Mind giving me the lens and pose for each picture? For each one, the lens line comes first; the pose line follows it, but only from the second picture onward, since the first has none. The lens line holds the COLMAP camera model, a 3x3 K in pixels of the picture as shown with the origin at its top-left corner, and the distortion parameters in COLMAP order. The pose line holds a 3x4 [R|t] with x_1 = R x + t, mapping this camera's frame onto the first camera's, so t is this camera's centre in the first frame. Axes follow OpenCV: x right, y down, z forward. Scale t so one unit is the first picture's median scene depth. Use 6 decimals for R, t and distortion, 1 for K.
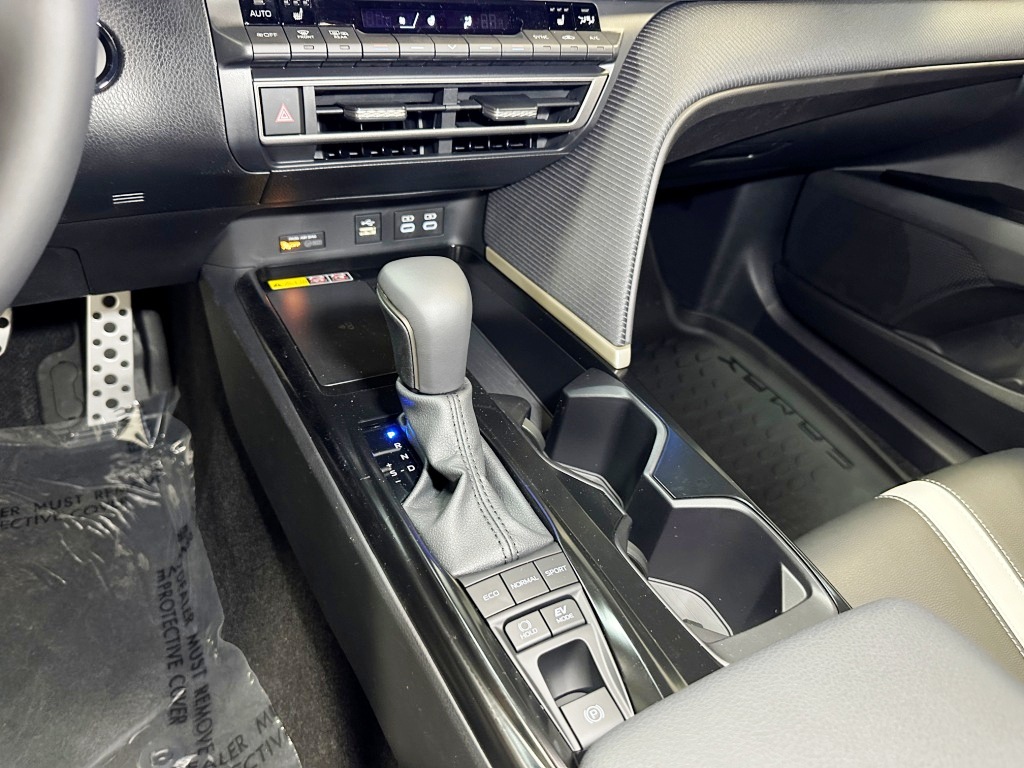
lens RADIAL K [[767.0, 0, 512.0], [0, 767.0, 384.0], [0, 0, 1]] dist [-0.001807, -0.000158]
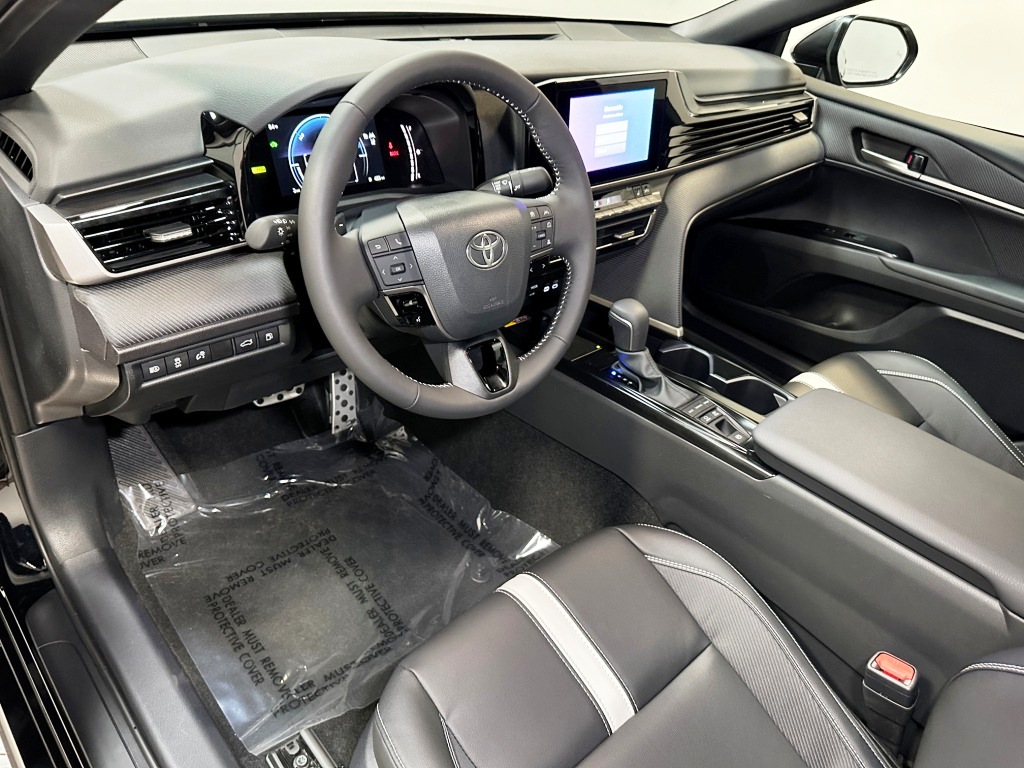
lens RADIAL K [[731.7, 0, 512.0], [0, 731.7, 384.0], [0, 0, 1]] dist [0.000295, -0.000069]
pose [[0.971260, -0.161722, 0.174644, -0.531786], [0.167524, 0.985687, -0.018909, 0.052335], [-0.169086, 0.047622, 0.984450, -0.745615]]
